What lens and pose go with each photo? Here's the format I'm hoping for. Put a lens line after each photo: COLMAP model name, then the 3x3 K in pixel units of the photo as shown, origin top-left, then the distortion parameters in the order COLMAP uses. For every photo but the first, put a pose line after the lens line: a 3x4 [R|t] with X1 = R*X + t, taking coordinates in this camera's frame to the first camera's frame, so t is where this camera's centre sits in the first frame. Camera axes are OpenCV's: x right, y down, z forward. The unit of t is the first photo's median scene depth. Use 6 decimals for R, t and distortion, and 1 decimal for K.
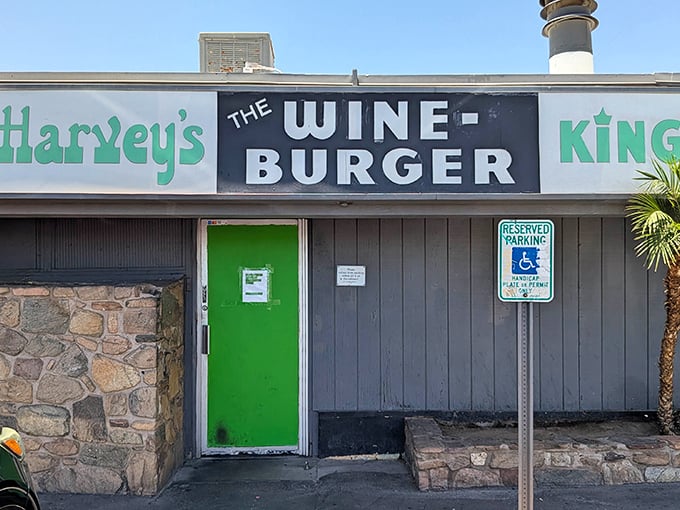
lens RADIAL K [[616.9, 0, 344.0], [0, 616.9, 257.1], [0, 0, 1]] dist [0.064656, -0.085686]
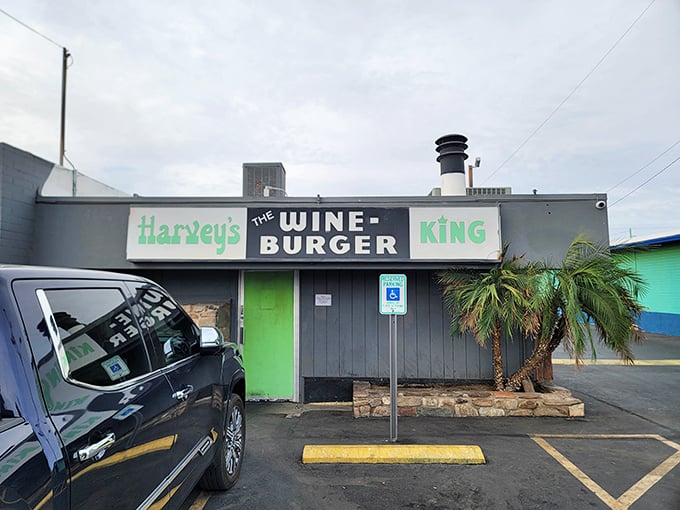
lens RADIAL K [[481.8, 0, 339.4], [0, 481.8, 254.7], [0, 0, 1]] dist [0.045901, 0.001579]
pose [[0.998480, 0.000184, -0.055111, 0.176984], [-0.003344, 0.998354, -0.057252, -0.027876], [0.055010, 0.057349, 0.996838, -0.518242]]
